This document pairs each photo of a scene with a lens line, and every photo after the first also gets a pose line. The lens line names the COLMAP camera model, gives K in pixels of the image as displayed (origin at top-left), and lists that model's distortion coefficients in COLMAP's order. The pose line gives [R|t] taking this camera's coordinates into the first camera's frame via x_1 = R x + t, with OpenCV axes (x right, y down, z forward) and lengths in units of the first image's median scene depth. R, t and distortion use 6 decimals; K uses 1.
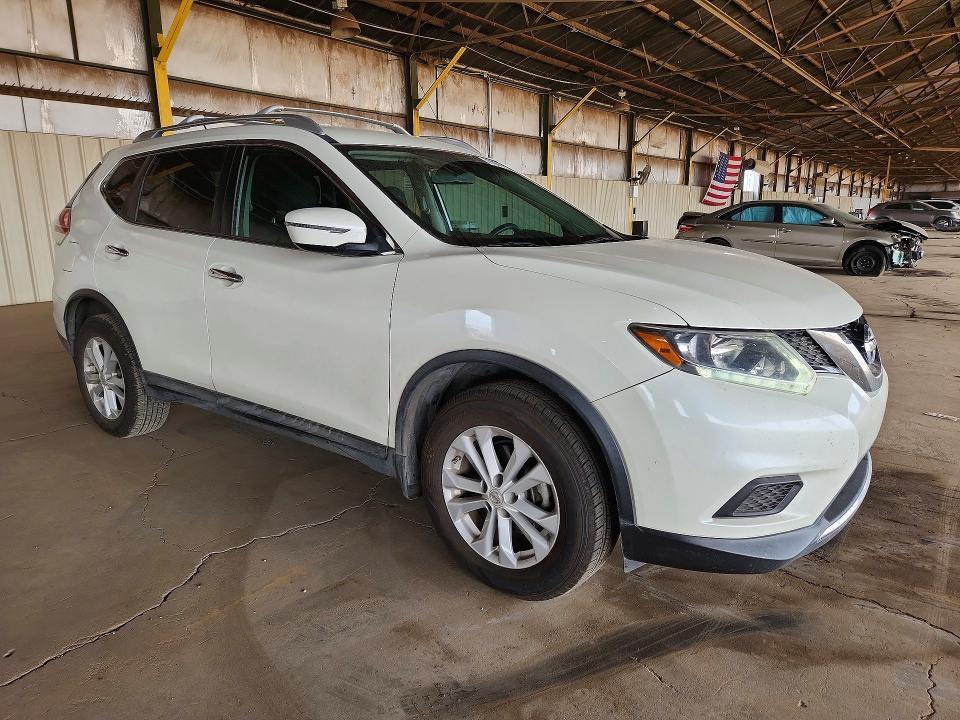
lens RADIAL K [[623.6, 0, 480.0], [0, 623.6, 360.0], [0, 0, 1]] dist [0.037393, 0.004202]
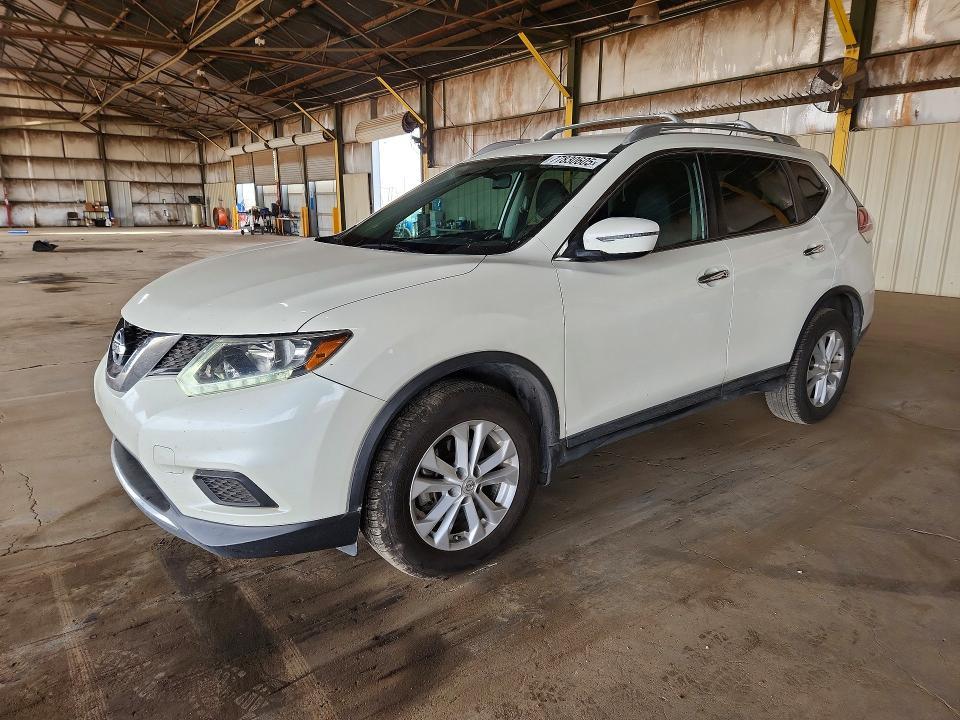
lens RADIAL K [[677.6, 0, 480.0], [0, 677.6, 360.0], [0, 0, 1]] dist [0.008942, 0.007085]
pose [[-0.255960, 0.219886, -0.941347, 1.360398], [-0.224760, 0.933563, 0.279182, -0.377455], [0.940195, 0.283037, -0.189533, 1.590810]]
